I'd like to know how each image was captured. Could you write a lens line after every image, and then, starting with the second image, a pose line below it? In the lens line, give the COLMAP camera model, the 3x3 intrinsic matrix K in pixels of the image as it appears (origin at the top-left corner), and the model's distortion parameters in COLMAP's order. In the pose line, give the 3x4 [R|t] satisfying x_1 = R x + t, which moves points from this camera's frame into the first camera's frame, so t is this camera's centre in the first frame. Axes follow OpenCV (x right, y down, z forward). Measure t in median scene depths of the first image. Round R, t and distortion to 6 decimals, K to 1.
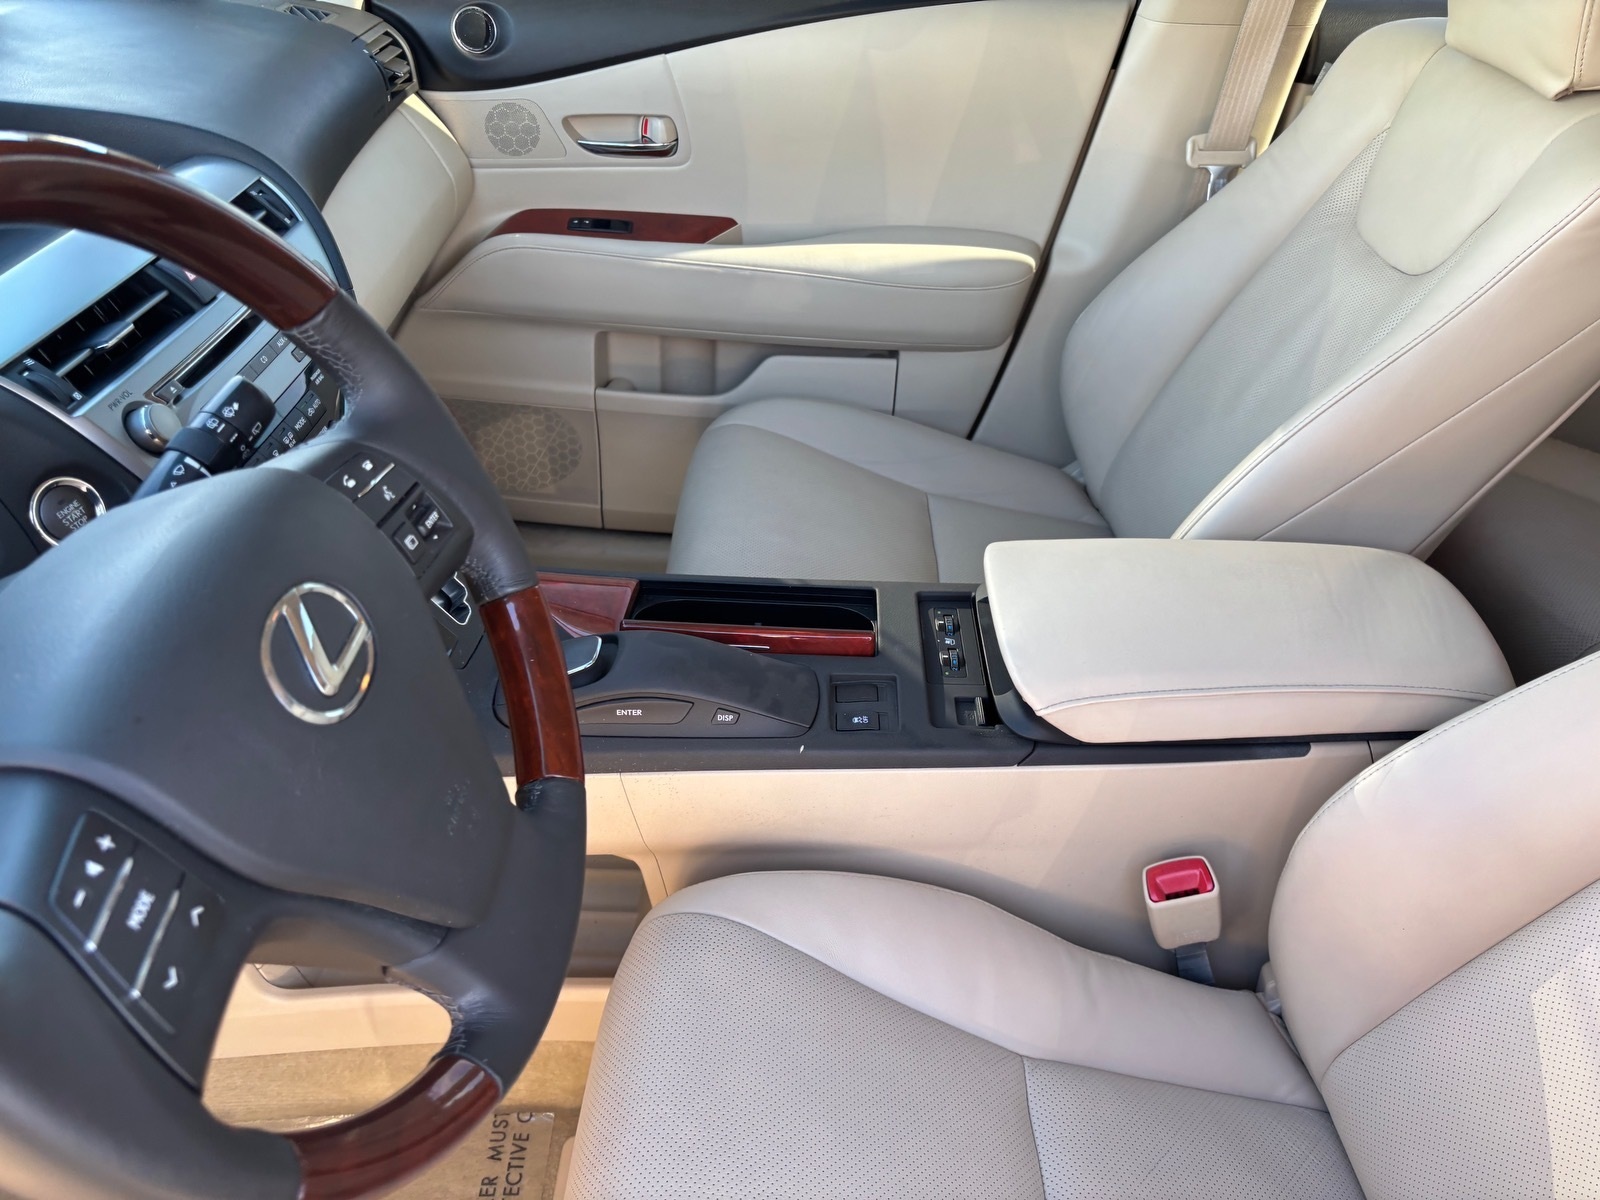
lens RADIAL K [[1228.9, 0, 797.1], [0, 1228.9, 608.4], [0, 0, 1]] dist [0.052775, -0.063638]
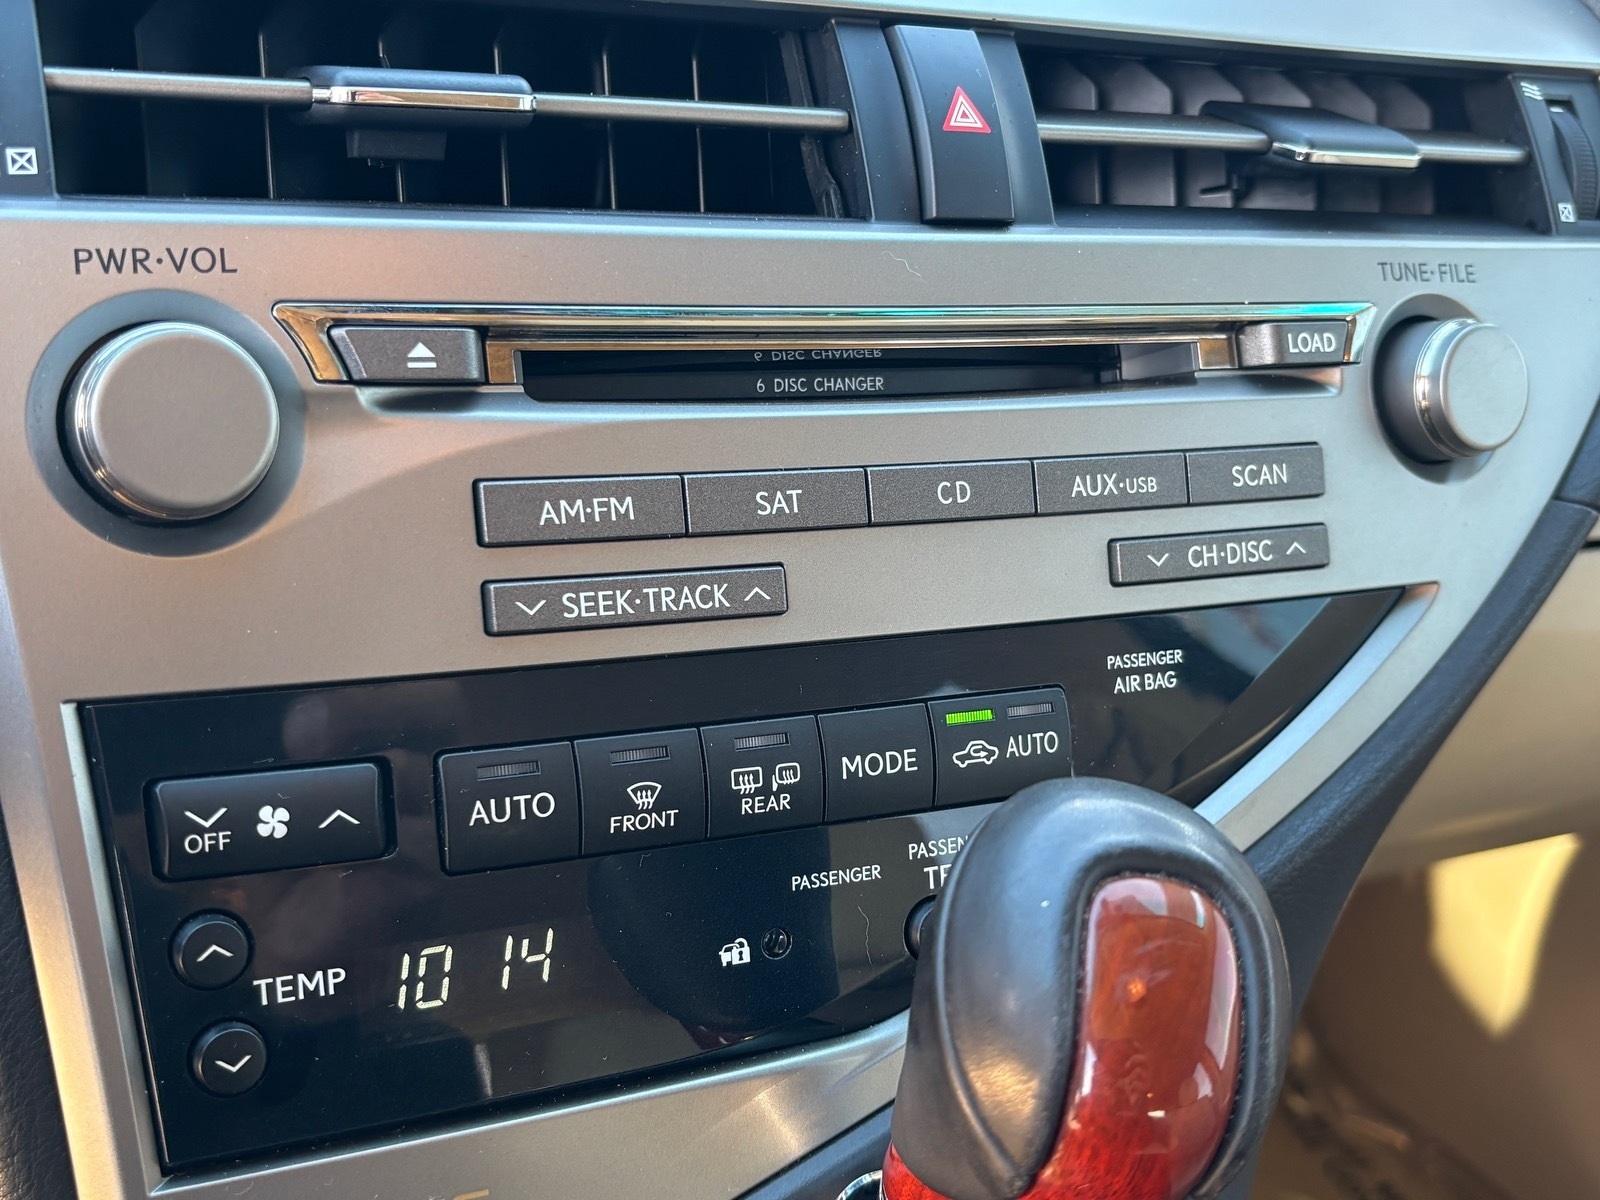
lens RADIAL K [[1763.3, 0, 800.0], [0, 1763.3, 600.0], [0, 0, 1]] dist [0.103848, -0.241776]
pose [[0.459113, 0.500254, -0.734140, -0.138690], [-0.646590, 0.754863, 0.110013, -0.166268], [0.609210, 0.424179, 0.670027, 0.613598]]
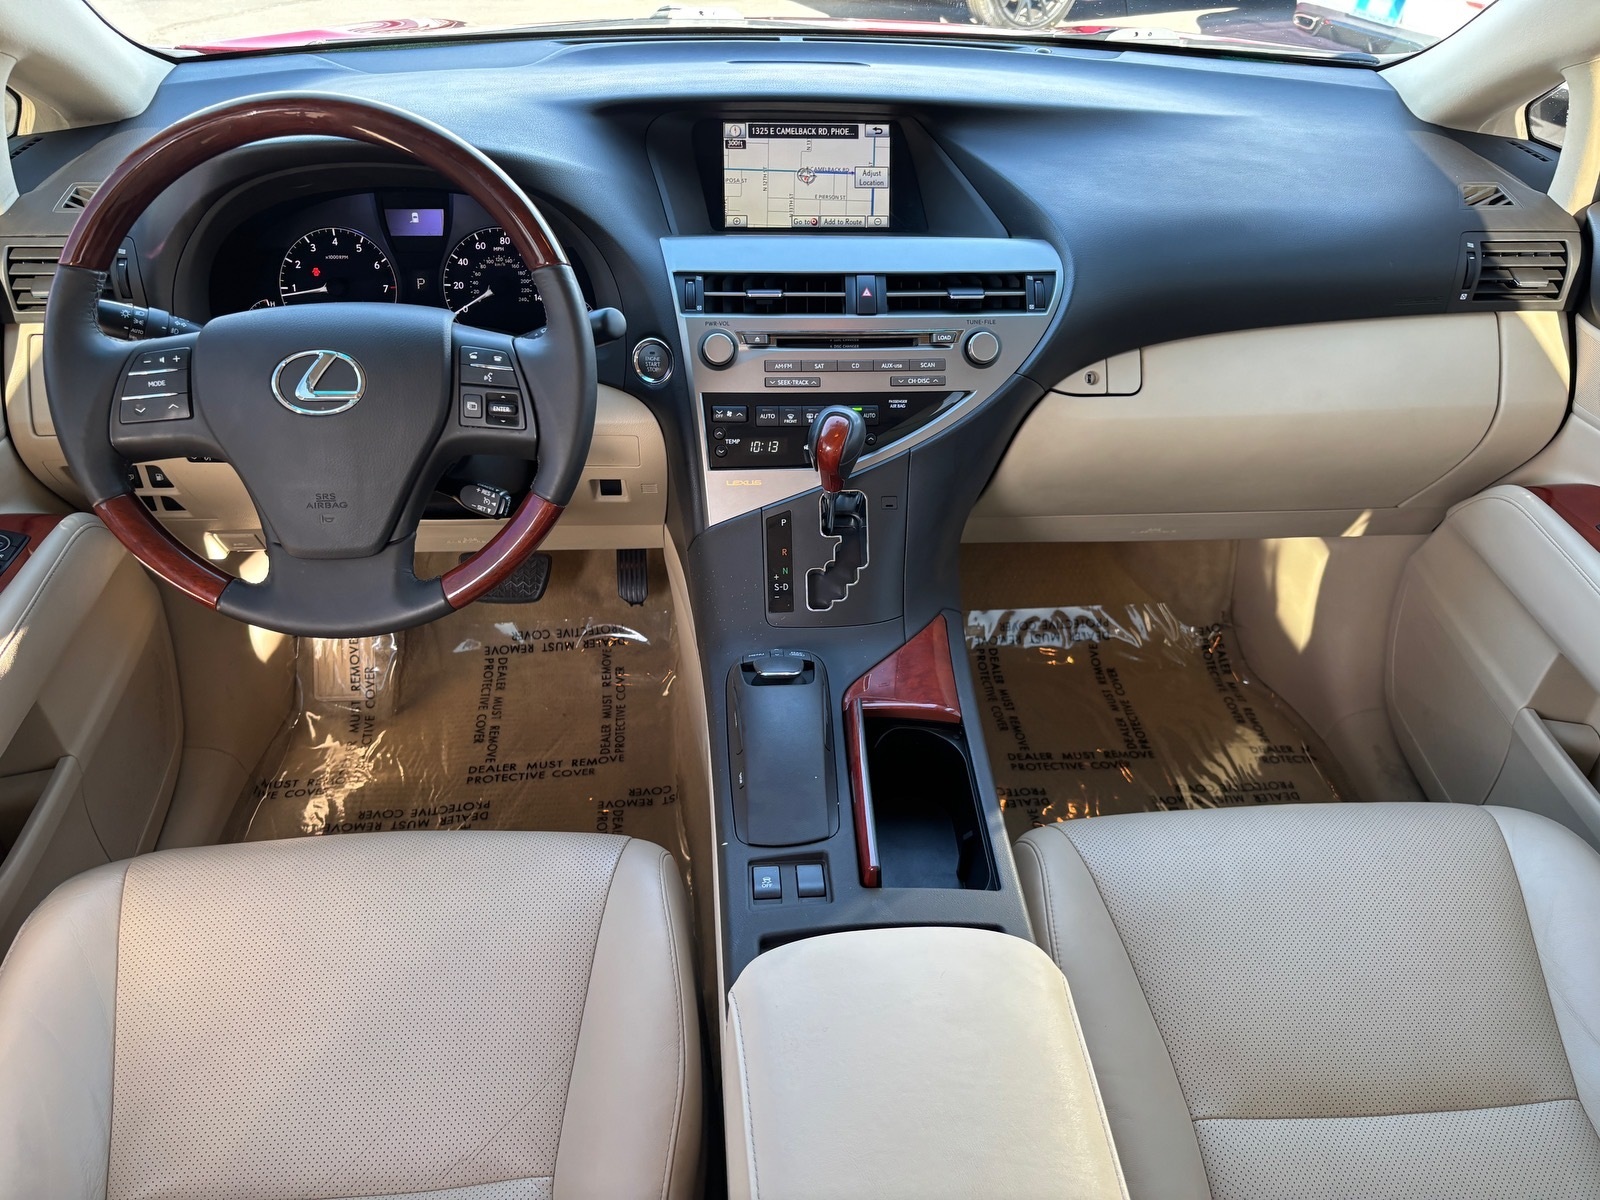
lens RADIAL K [[1206.7, 0, 800.0], [0, 1206.7, 600.0], [0, 0, 1]] dist [0.022771, -0.001067]
pose [[0.092375, 0.547650, -0.831593, 0.654712], [-0.589040, 0.703410, 0.397803, -0.417198], [0.802807, 0.453094, 0.387565, 0.457864]]
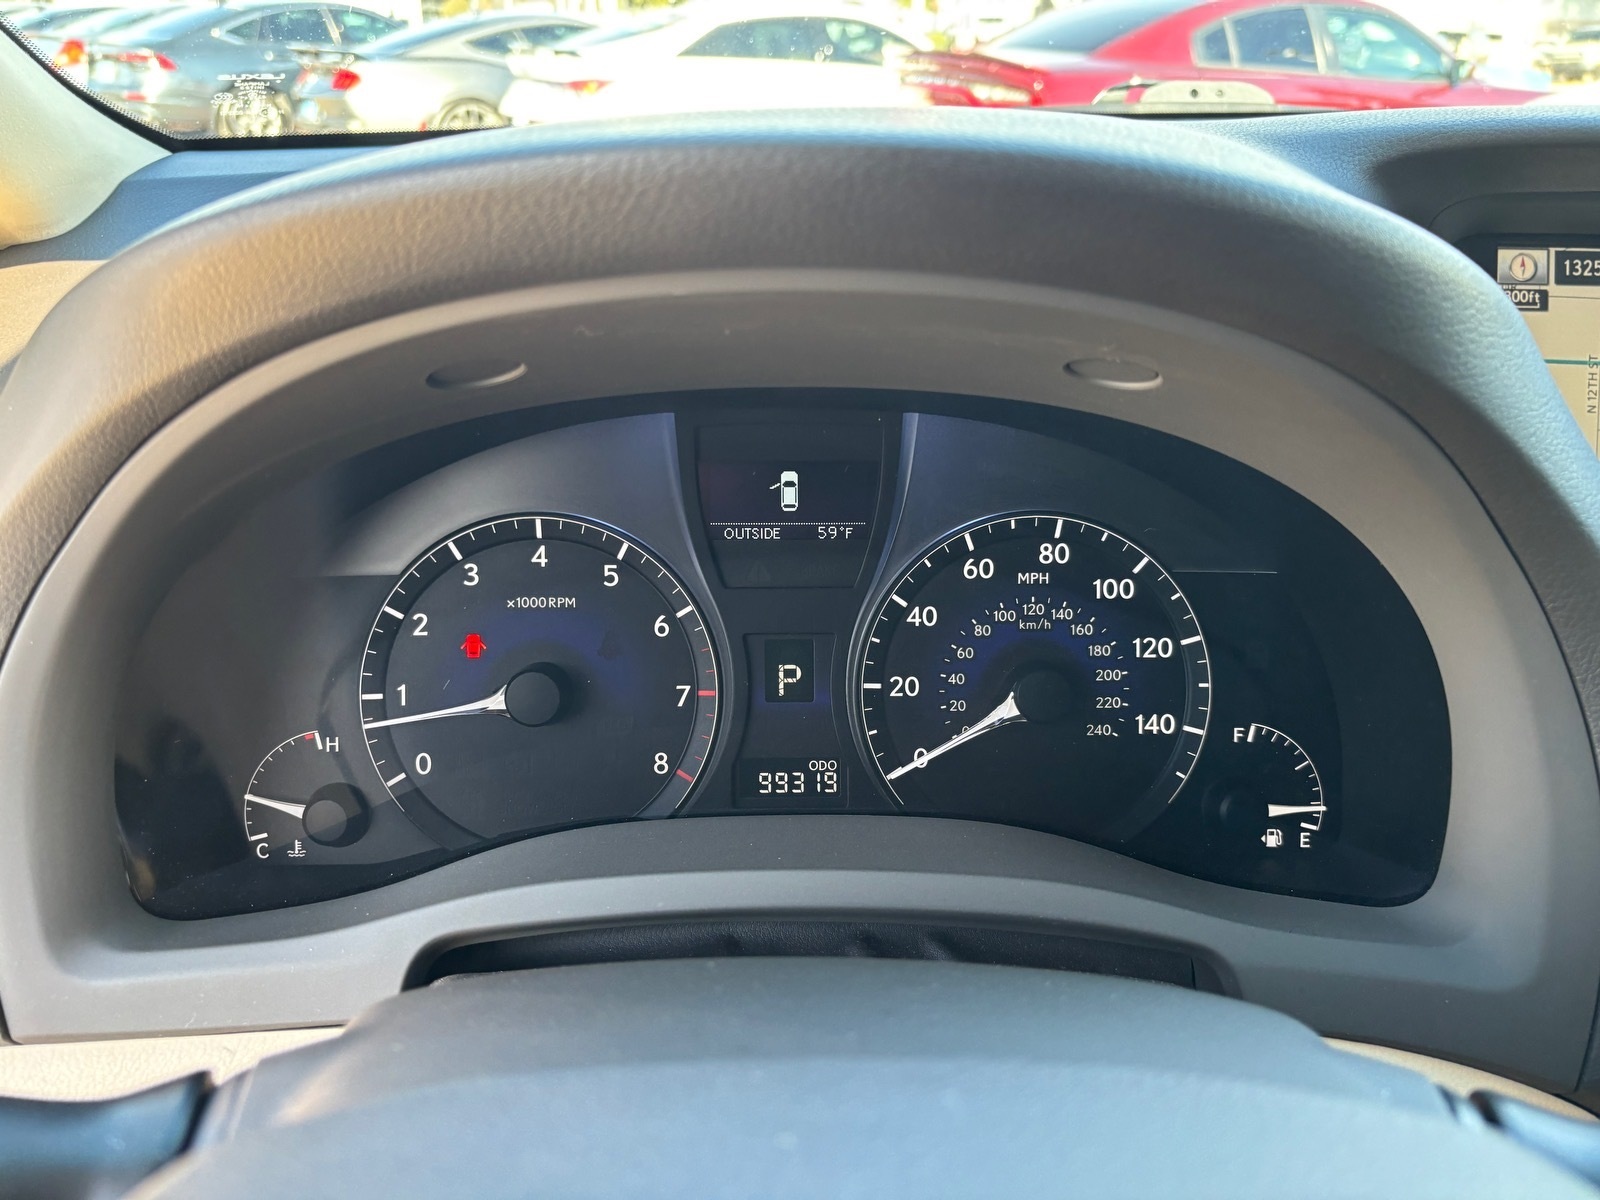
lens RADIAL K [[1228.9, 0, 797.1], [0, 1228.9, 608.4], [0, 0, 1]] dist [0.052775, -0.063638]
pose [[0.053849, 0.385470, -0.921148, -0.173867], [-0.585315, 0.759575, 0.283640, -0.078904], [0.809016, 0.523888, 0.266524, 0.367088]]
